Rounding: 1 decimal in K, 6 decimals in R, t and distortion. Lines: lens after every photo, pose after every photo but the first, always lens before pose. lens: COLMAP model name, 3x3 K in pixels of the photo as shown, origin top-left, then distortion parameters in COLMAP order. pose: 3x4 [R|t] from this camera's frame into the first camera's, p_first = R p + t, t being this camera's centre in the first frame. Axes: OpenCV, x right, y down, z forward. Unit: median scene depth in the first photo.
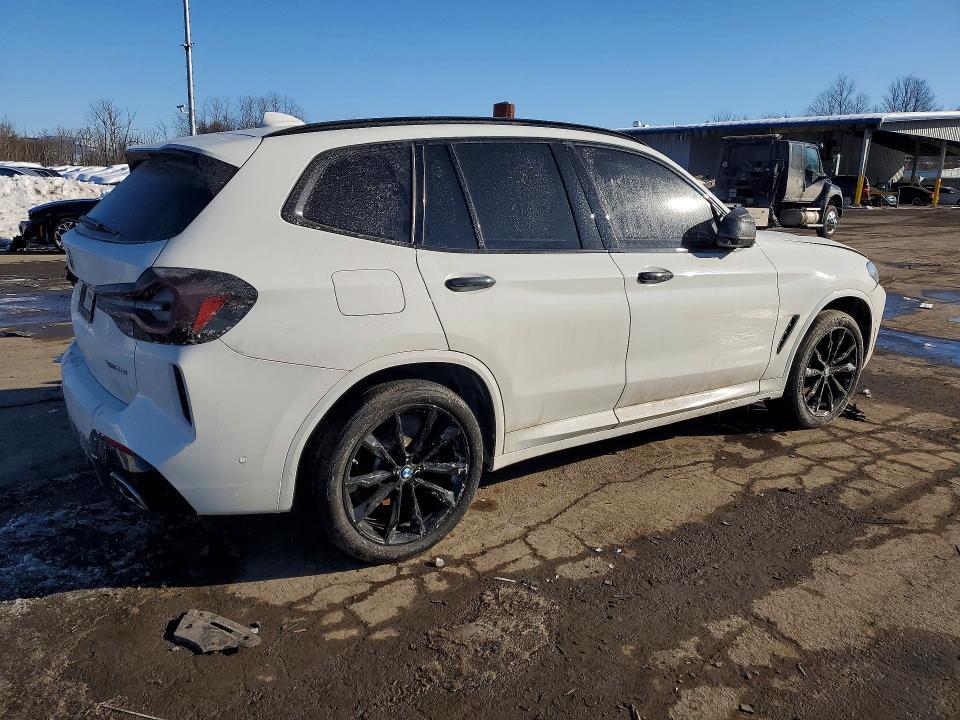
lens RADIAL K [[698.1, 0, 480.0], [0, 698.1, 360.0], [0, 0, 1]] dist [0.000655, -0.000027]
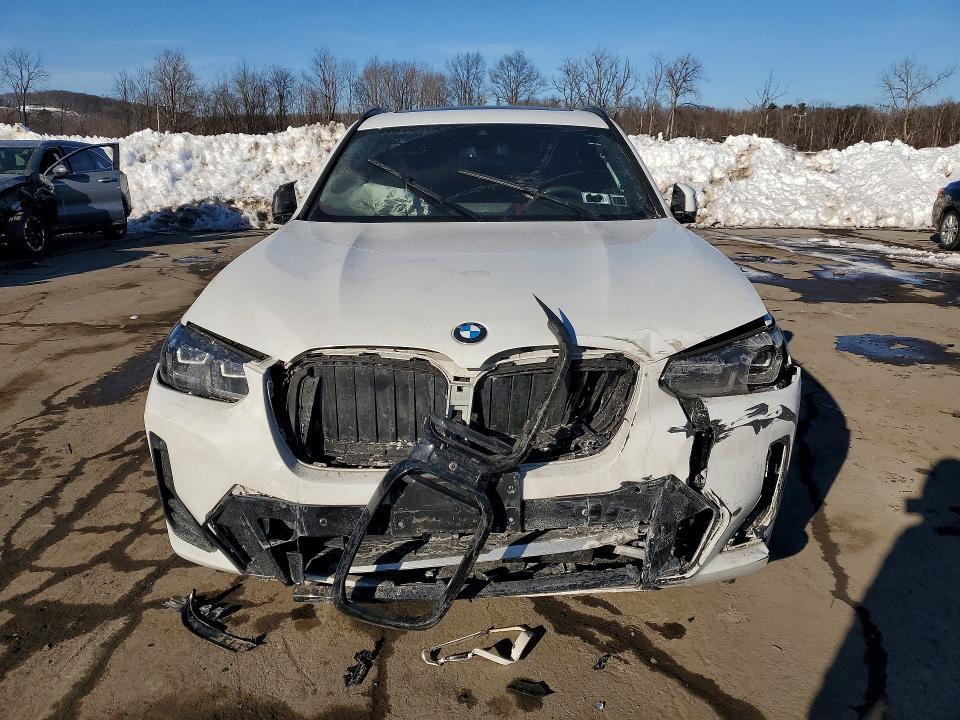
lens RADIAL K [[732.2, 0, 480.0], [0, 732.2, 360.0], [0, 0, 1]] dist [0.014631, 0.006525]
pose [[-0.571619, 0.229040, -0.787904, 1.048976], [-0.166106, 0.908066, 0.384479, -0.425468], [0.803530, 0.350651, -0.481023, 1.792828]]
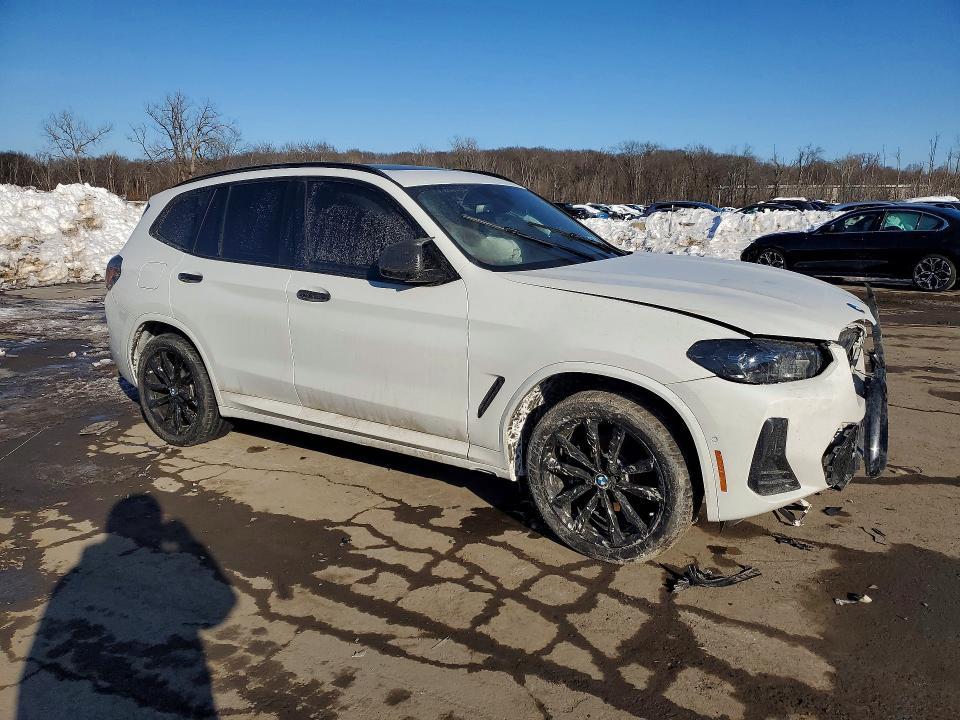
lens RADIAL K [[732.2, 0, 480.0], [0, 732.2, 360.0], [0, 0, 1]] dist [0.014631, 0.006525]
pose [[0.378190, 0.202360, -0.903340, 1.332510], [-0.194848, 0.971356, 0.136022, -0.214329], [0.904990, 0.124572, 0.406787, 0.719604]]
